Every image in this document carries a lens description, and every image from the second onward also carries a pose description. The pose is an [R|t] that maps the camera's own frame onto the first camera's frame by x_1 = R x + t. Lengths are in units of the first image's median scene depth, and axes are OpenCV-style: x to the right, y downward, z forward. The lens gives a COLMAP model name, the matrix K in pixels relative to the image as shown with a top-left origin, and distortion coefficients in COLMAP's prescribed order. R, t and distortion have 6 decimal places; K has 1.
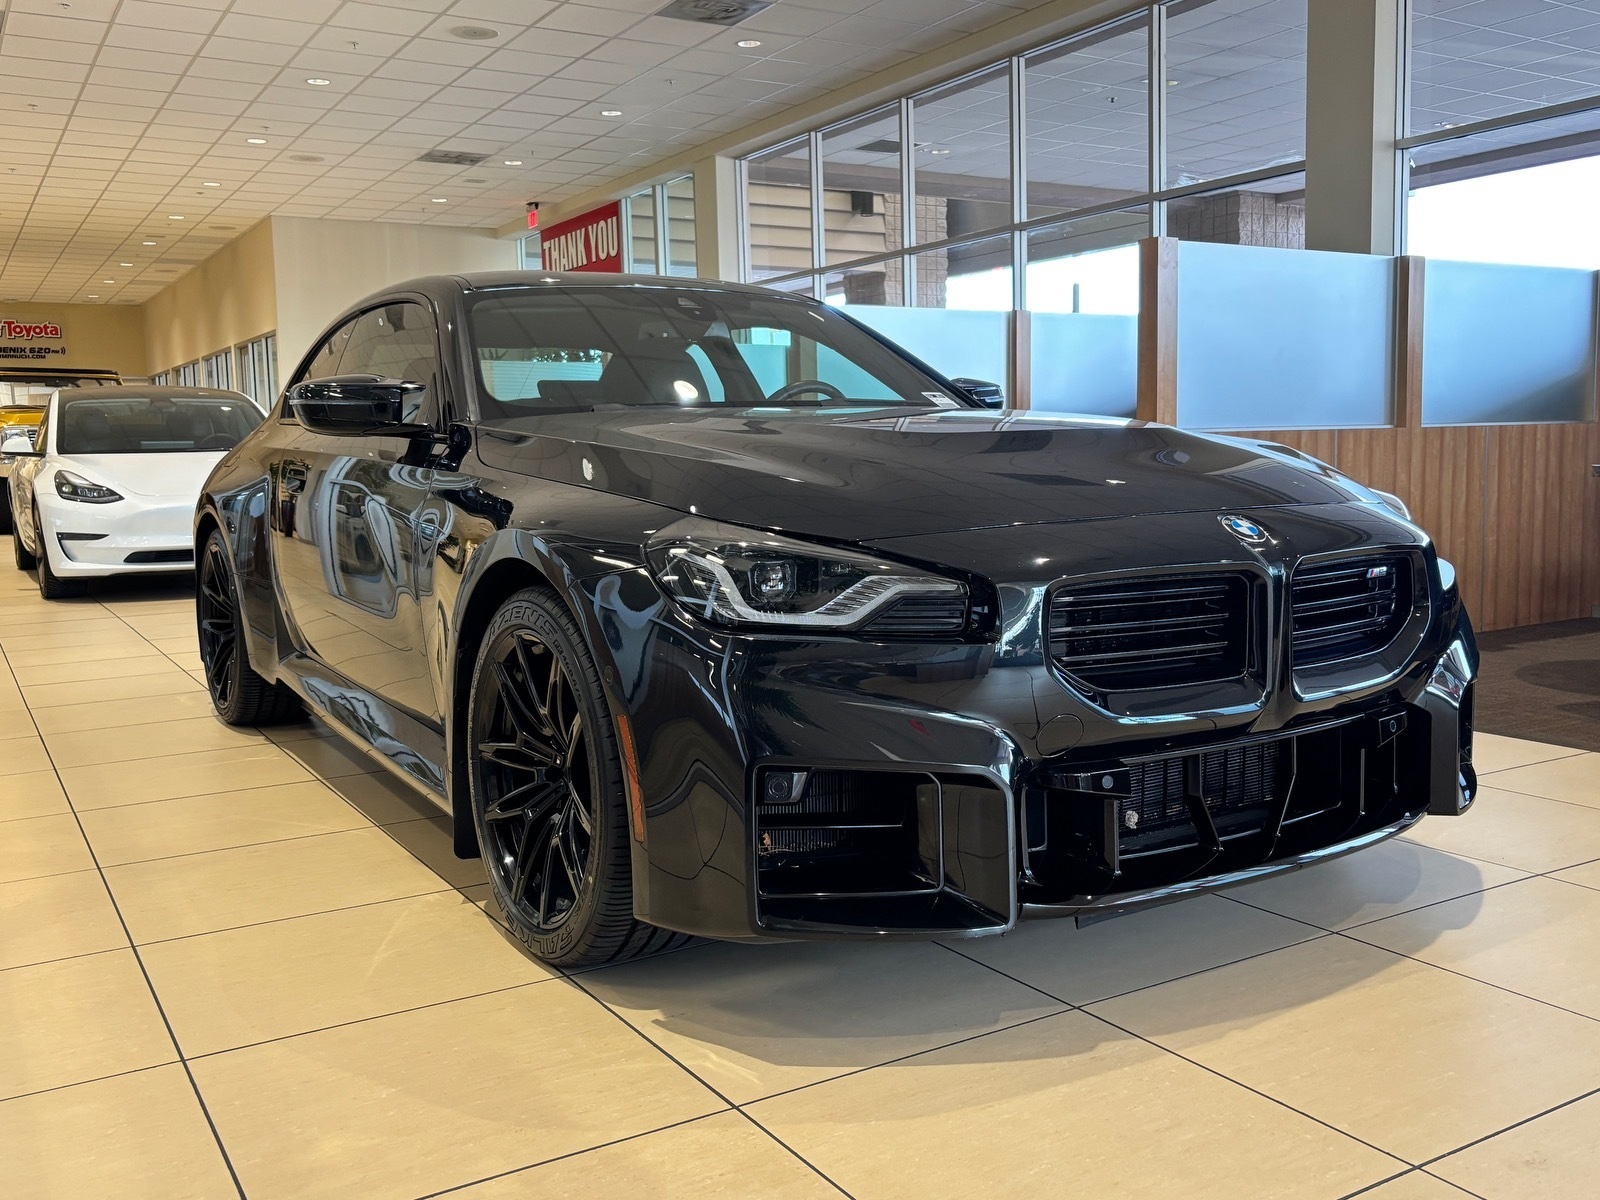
lens RADIAL K [[1430.7, 0, 804.2], [0, 1430.7, 605.6], [0, 0, 1]] dist [-0.014097, 0.059130]
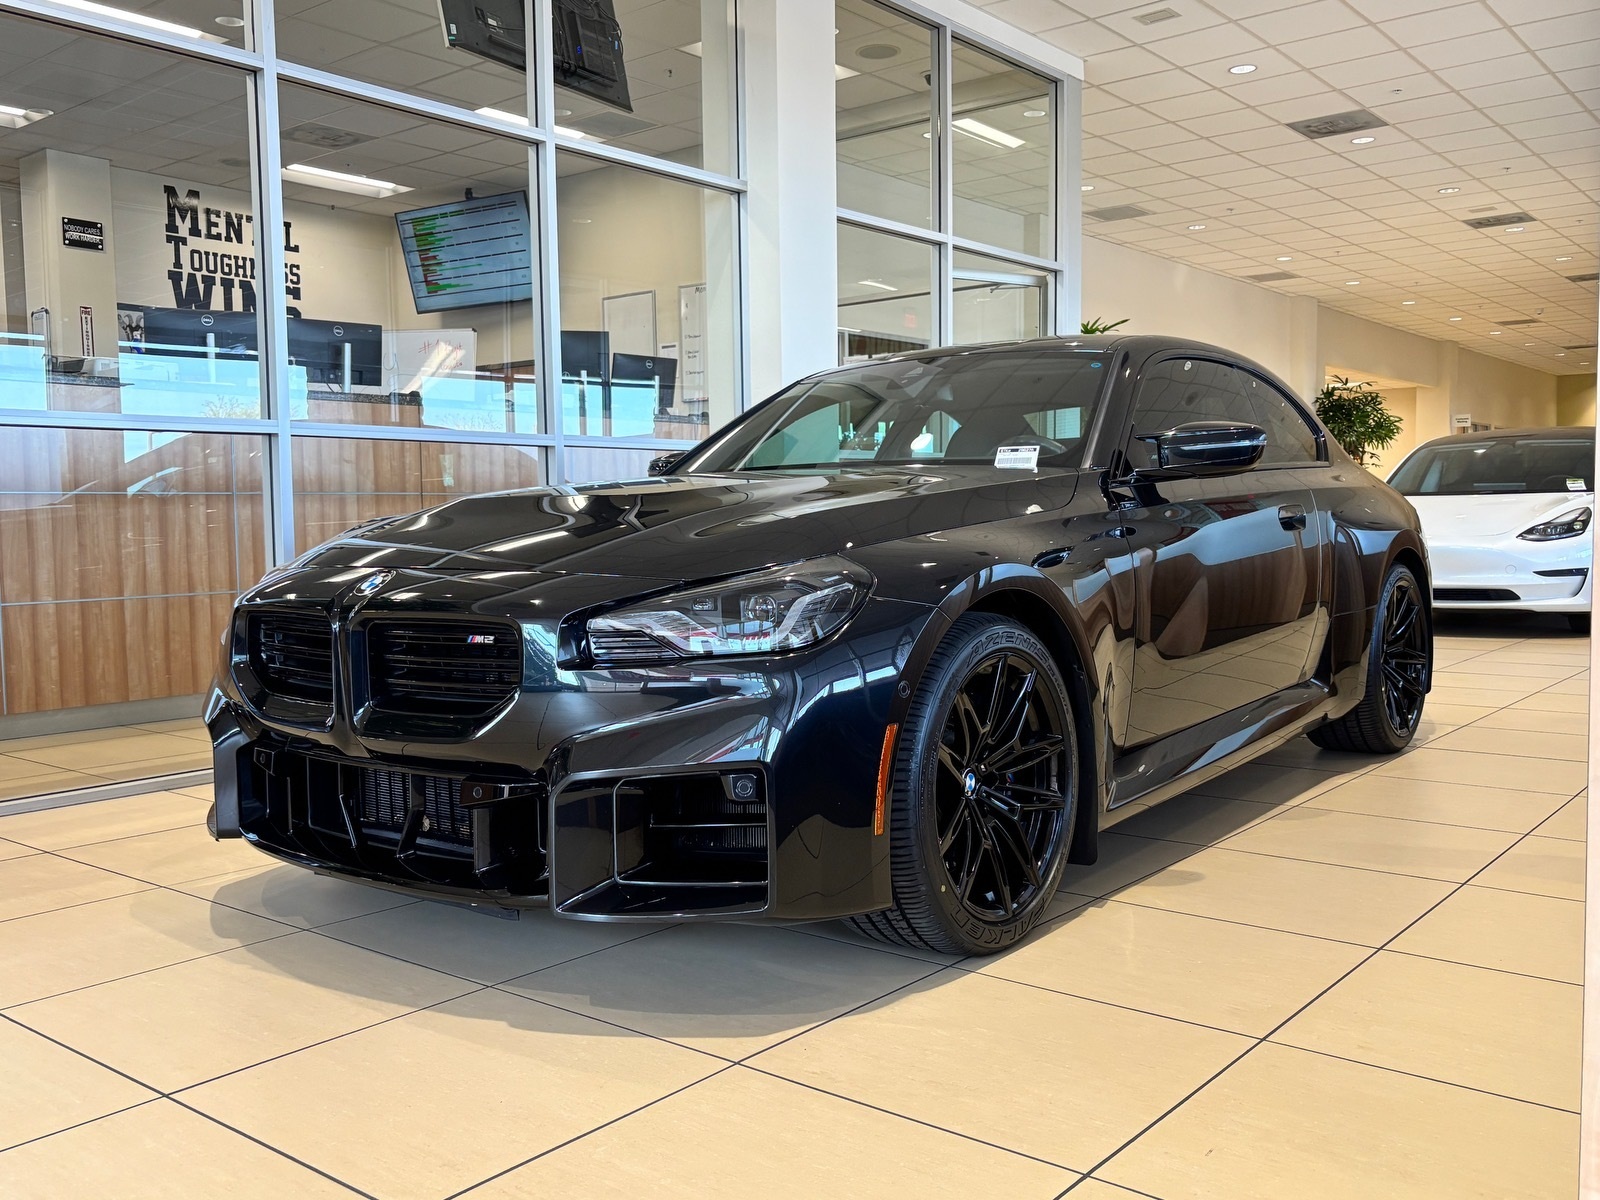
lens RADIAL K [[1399.8, 0, 802.9], [0, 1399.8, 606.1], [0, 0, 1]] dist [-0.000009, 0.010943]
pose [[0.341414, 0.074694, -0.936941, 1.371126], [-0.096099, 0.994387, 0.044256, -0.109923], [0.934988, 0.074929, 0.346676, 0.840652]]
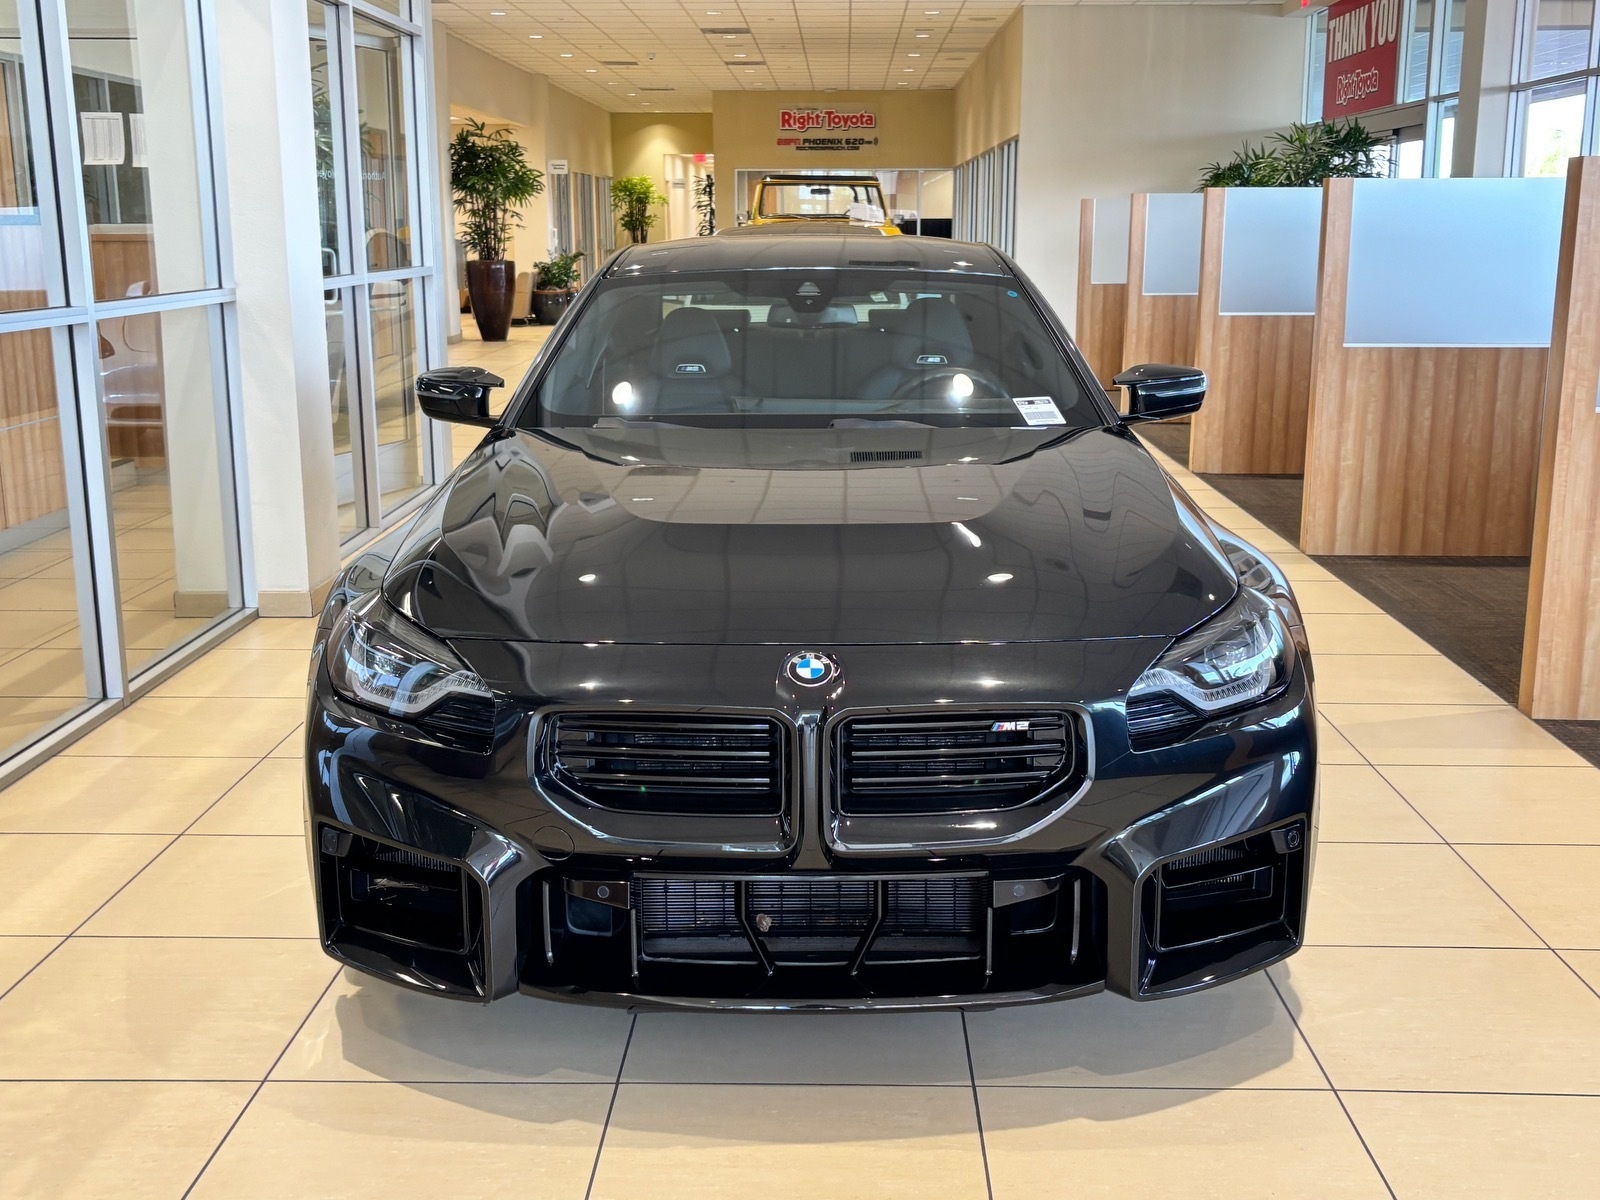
lens RADIAL K [[1678.7, 0, 801.9], [0, 1678.7, 594.0], [0, 0, 1]] dist [0.009244, 0.000000]
pose [[0.844159, 0.132067, -0.519570, 0.811735], [-0.075599, 0.988822, 0.128517, -0.229492], [0.530735, -0.069210, 0.844707, 0.018828]]
